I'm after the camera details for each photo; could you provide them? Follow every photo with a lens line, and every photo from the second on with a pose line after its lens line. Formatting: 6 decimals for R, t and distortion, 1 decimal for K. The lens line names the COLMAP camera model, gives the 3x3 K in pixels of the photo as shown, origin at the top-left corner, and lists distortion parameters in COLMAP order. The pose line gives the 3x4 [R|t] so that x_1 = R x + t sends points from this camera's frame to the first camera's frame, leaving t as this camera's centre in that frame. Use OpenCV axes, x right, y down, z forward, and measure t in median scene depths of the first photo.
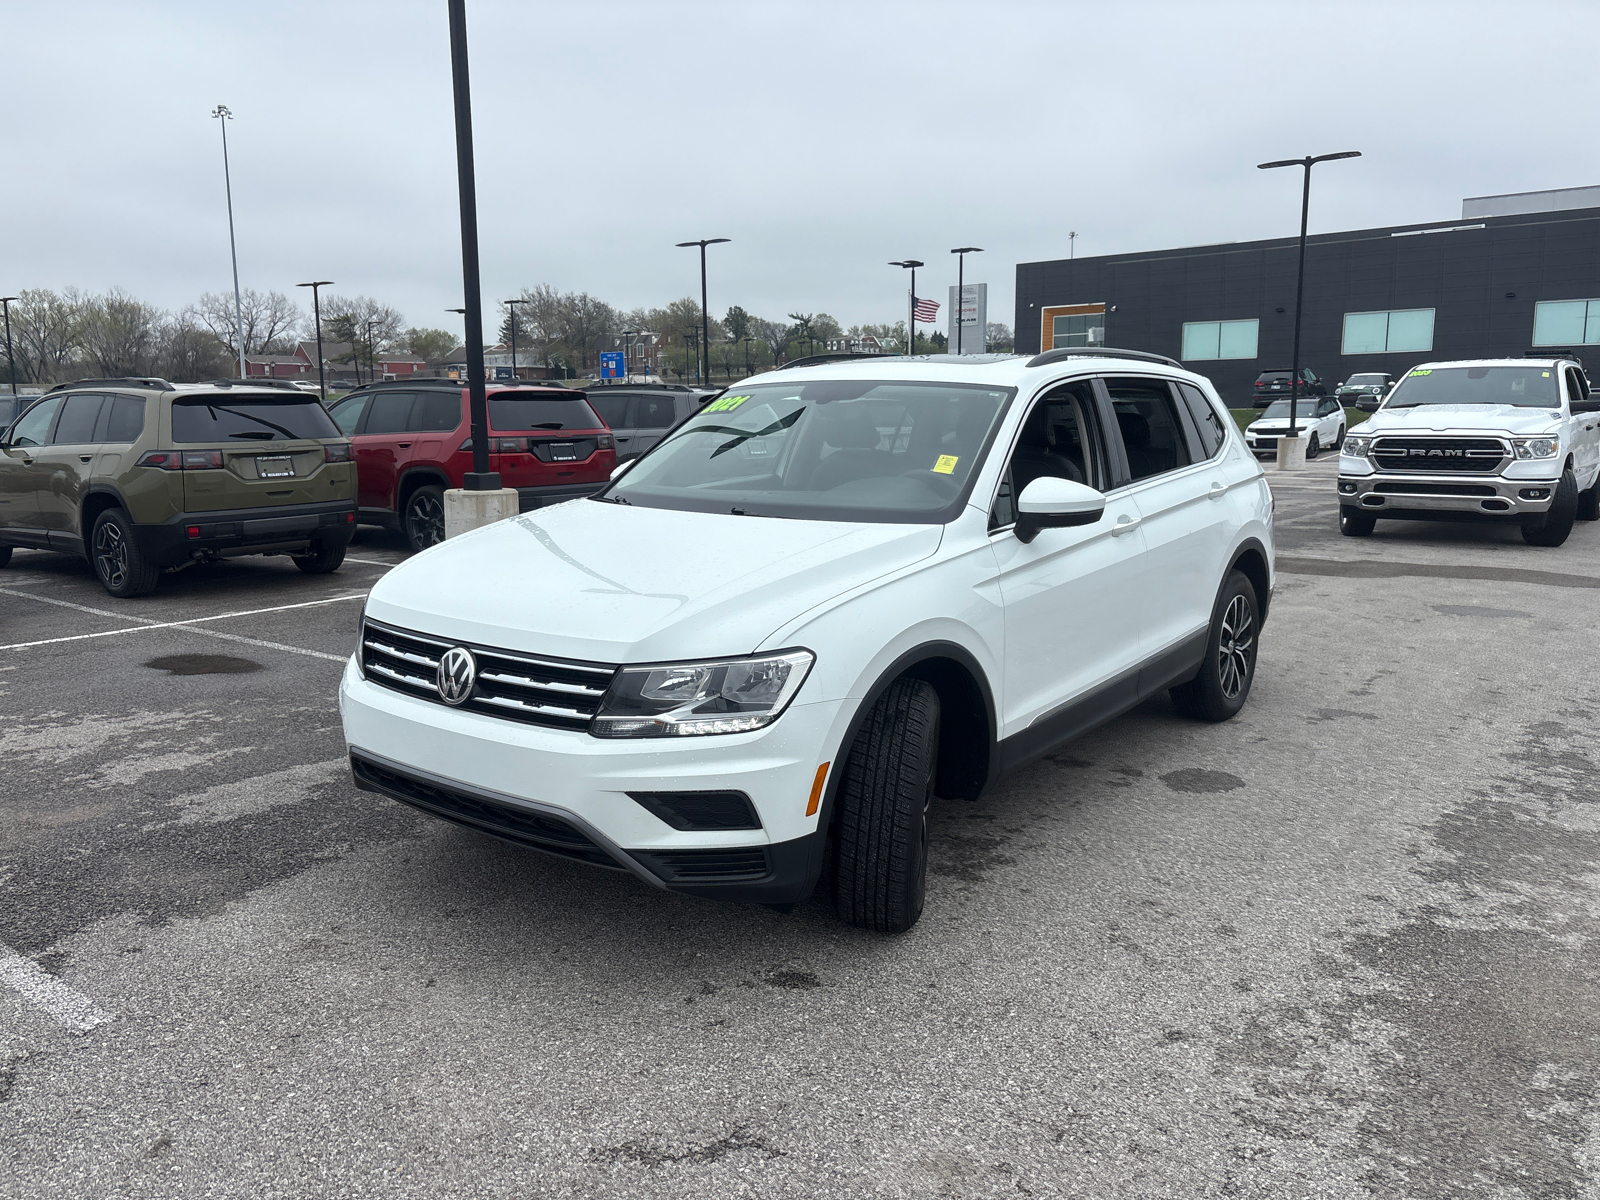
lens RADIAL K [[1212.2, 0, 789.8], [0, 1212.2, 605.6], [0, 0, 1]] dist [0.040815, -0.039909]
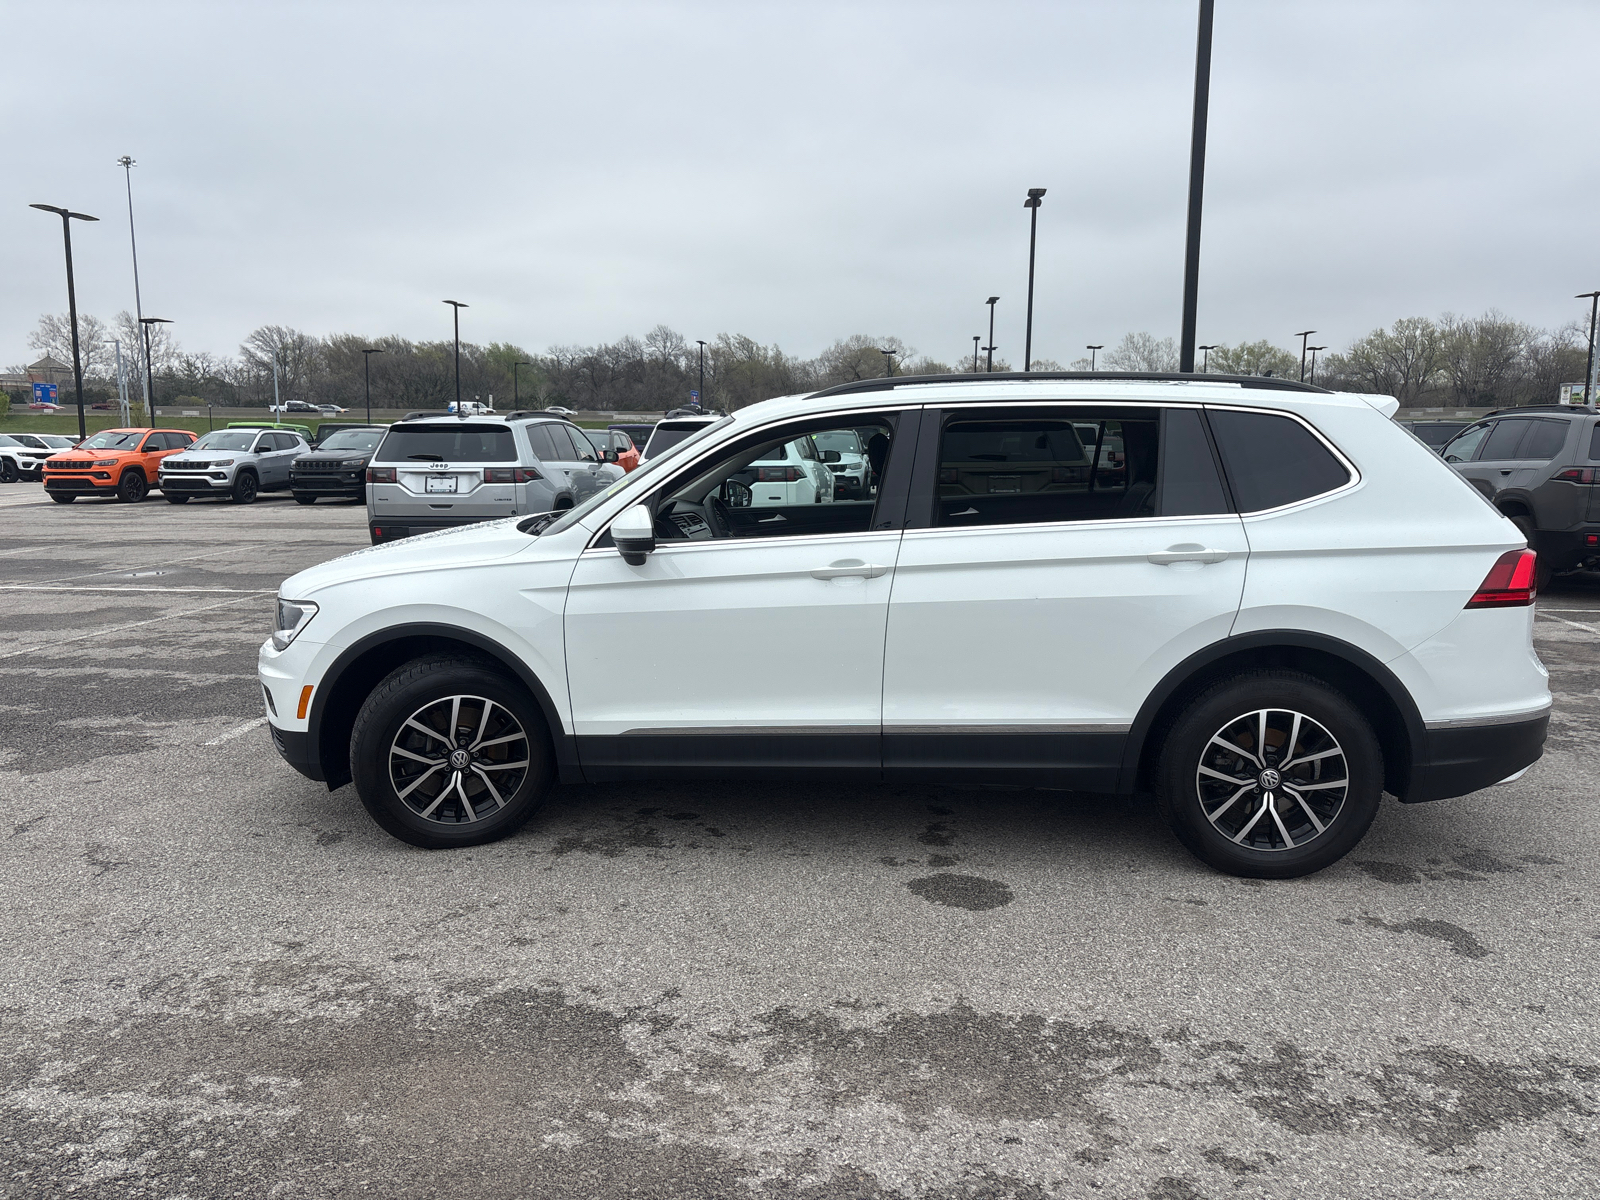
lens RADIAL K [[1212.2, 0, 784.5], [0, 1212.2, 615.7], [0, 0, 1]] dist [0.040815, -0.039909]
pose [[0.519681, 0.136083, -0.843453, 1.171073], [-0.144419, 0.987019, 0.070265, -0.101623], [0.842066, 0.085295, 0.532588, 0.543154]]
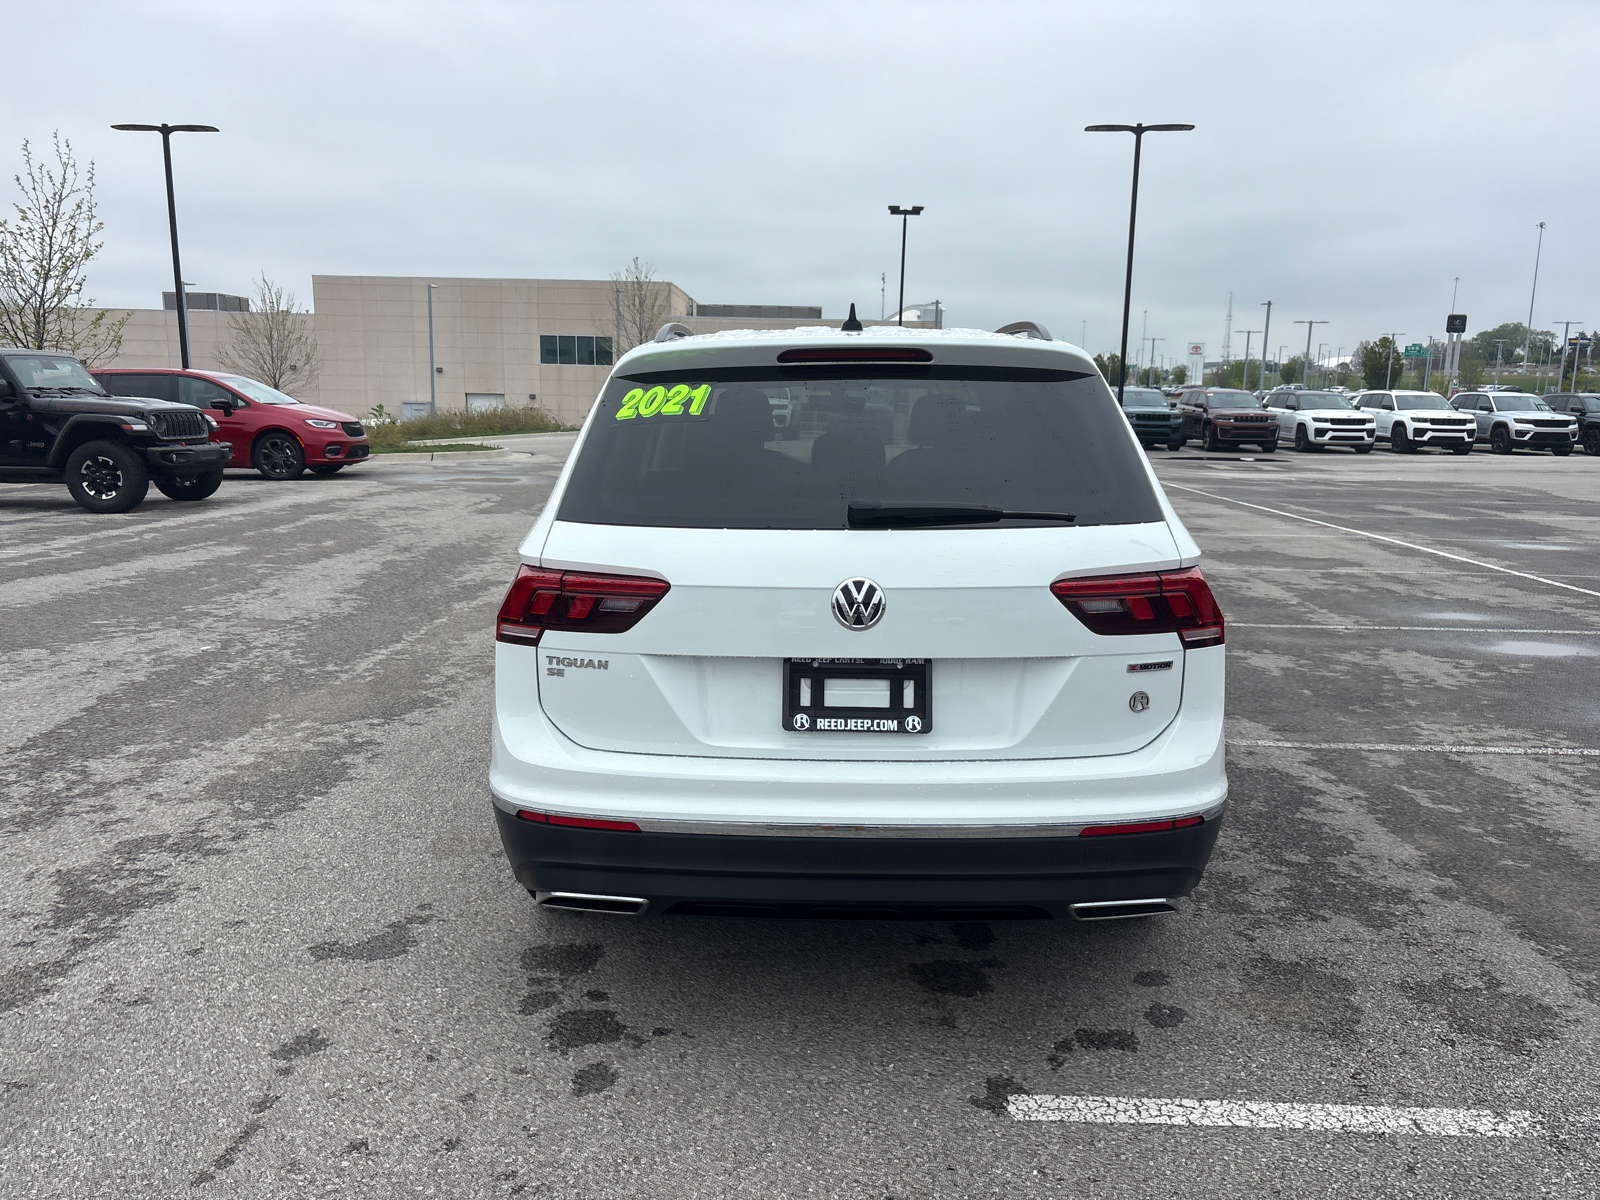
lens RADIAL K [[1212.2, 0, 780.3], [0, 1212.2, 613.3], [0, 0, 1]] dist [0.040815, -0.039909]
pose [[-0.813542, 0.104197, -0.572096, 0.904981], [-0.100260, 0.943949, 0.314496, -0.380978], [0.572799, 0.313214, -0.757495, 2.221143]]
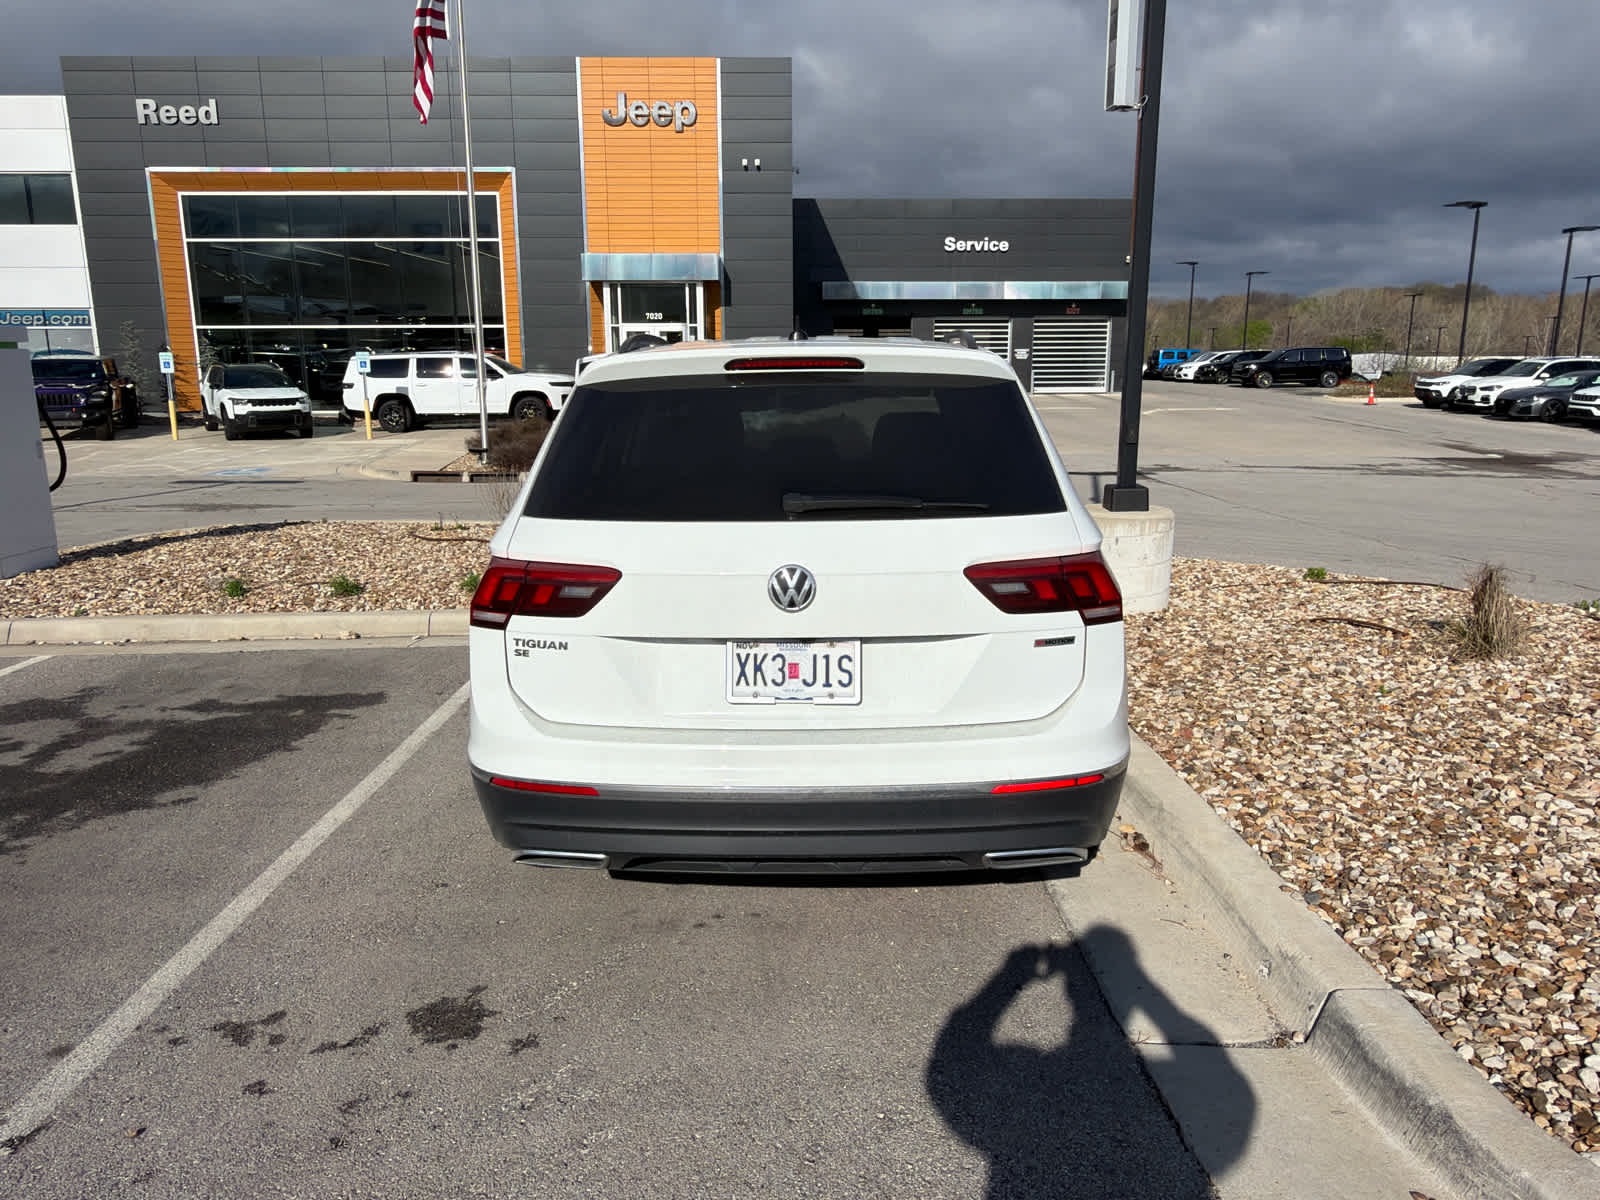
lens RADIAL K [[1133.2, 0, 803.2], [0, 1133.2, 595.2], [0, 0, 1]] dist [0.025649, -0.029937]
pose [[-0.810608, 0.113466, -0.574491, 0.880986], [-0.090834, 0.944810, 0.314774, -0.395402], [0.578501, 0.307342, -0.755564, 2.268032]]
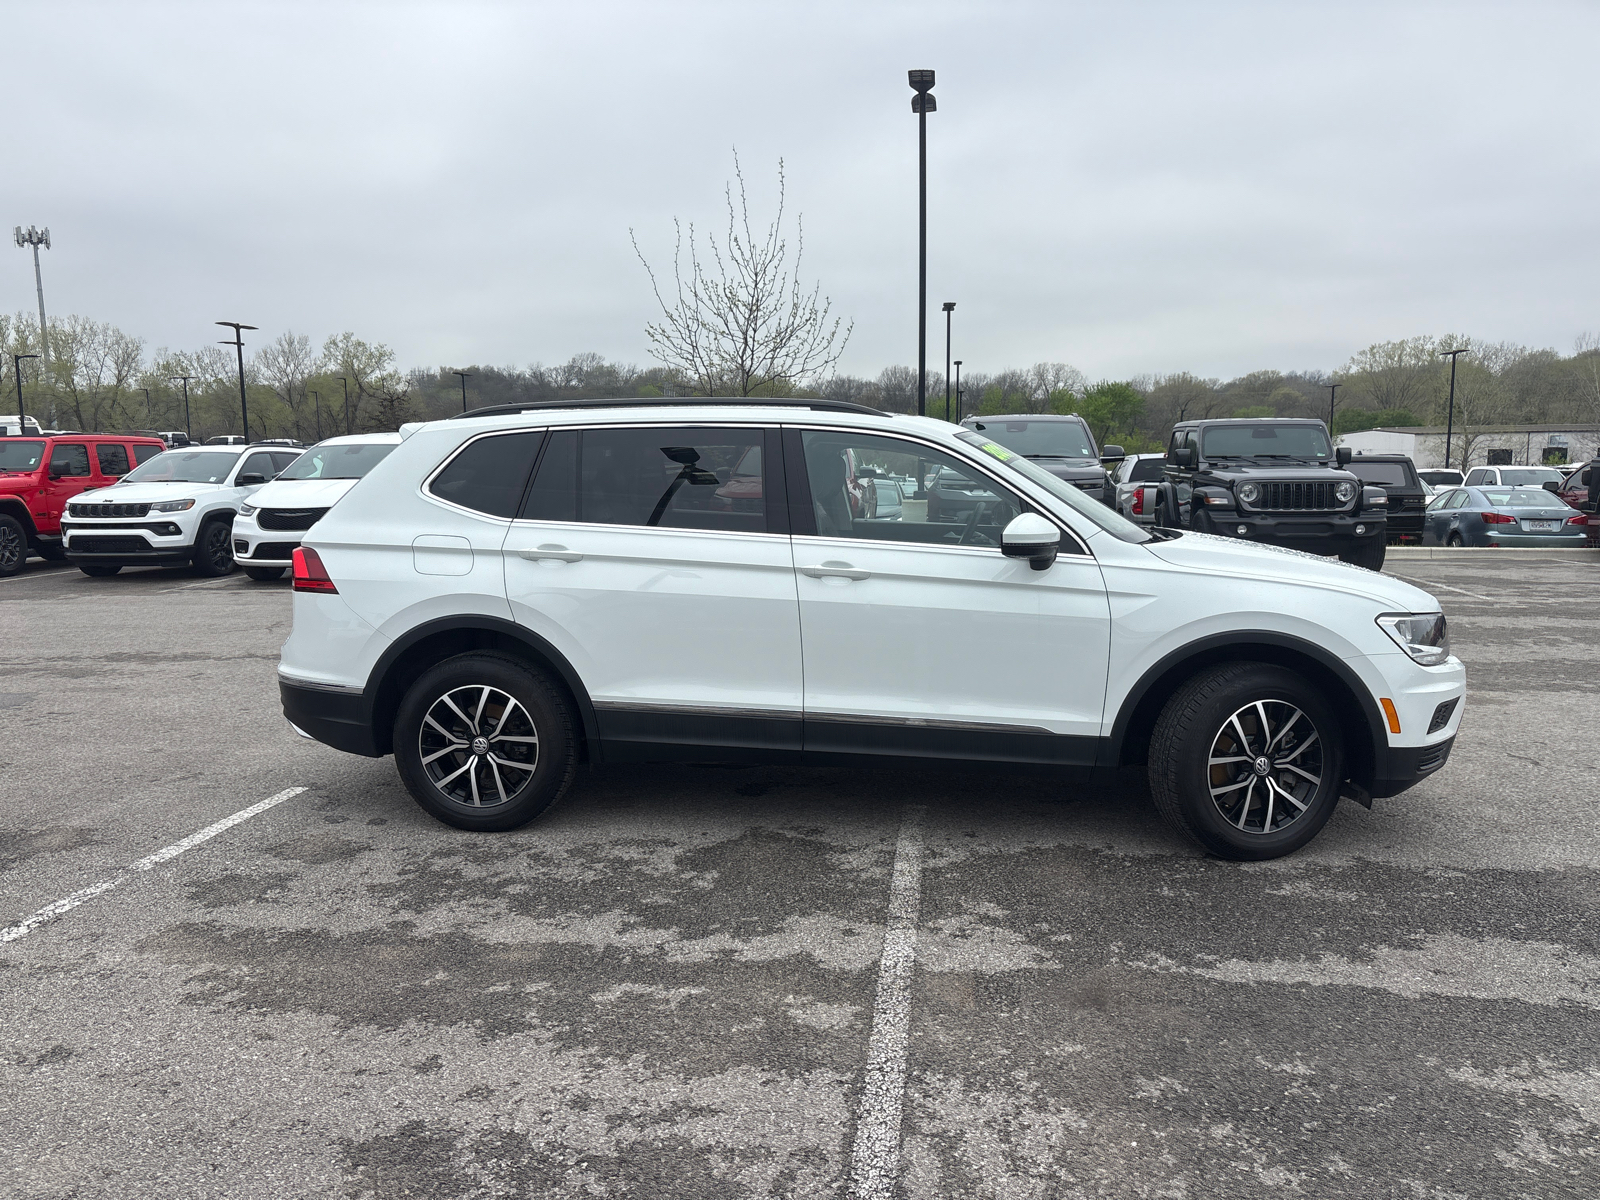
lens RADIAL K [[1207.3, 0, 783.8], [0, 1207.3, 629.4], [0, 0, 1]] dist [0.033521, -0.016010]
pose [[-0.491086, -0.117673, 0.863127, -1.012147], [0.153791, 0.963559, 0.218867, -0.328388], [-0.857428, 0.240223, -0.455093, 1.989821]]
